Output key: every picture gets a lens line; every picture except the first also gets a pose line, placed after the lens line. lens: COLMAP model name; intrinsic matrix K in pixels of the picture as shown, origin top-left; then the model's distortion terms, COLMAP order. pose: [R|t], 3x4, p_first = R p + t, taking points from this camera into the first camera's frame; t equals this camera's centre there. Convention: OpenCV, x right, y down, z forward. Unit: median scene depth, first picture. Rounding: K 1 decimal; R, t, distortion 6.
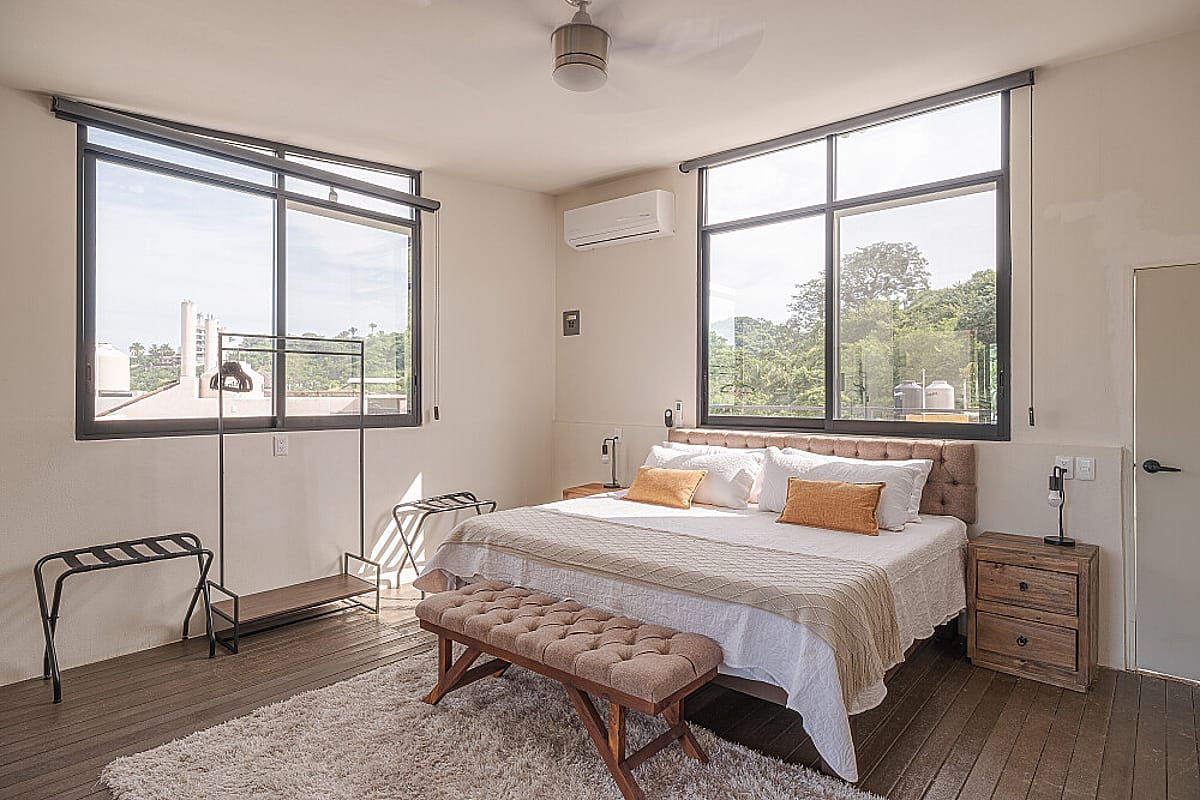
lens RADIAL K [[651.3, 0, 600.0], [0, 651.3, 389.3], [0, 0, 1]] dist [0.000162, -0.000052]
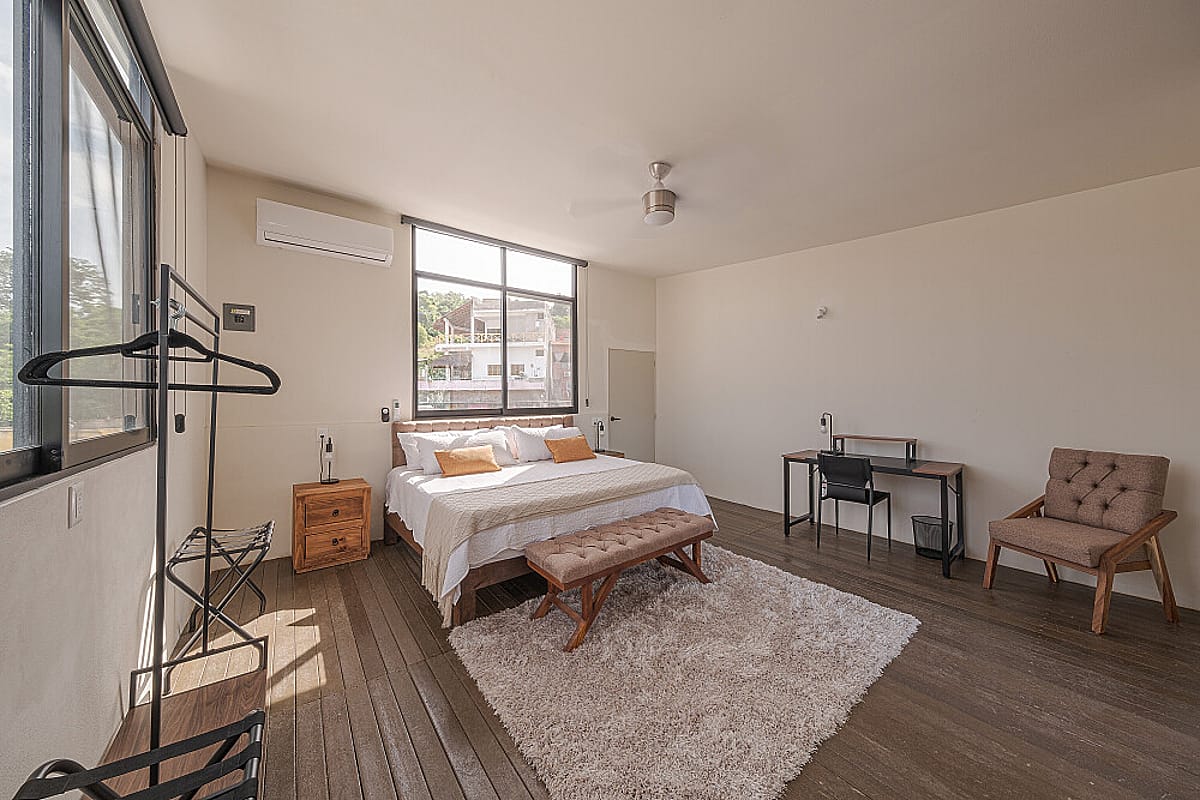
lens RADIAL K [[400.2, 0, 595.9], [0, 400.2, 393.9], [0, 0, 1]] dist [-0.000800, -0.000185]
pose [[0.200138, -0.002840, 0.979764, -0.657570], [-0.000081, 0.999996, 0.002915, 0.003078], [-0.979768, -0.000663, 0.200137, 0.539267]]
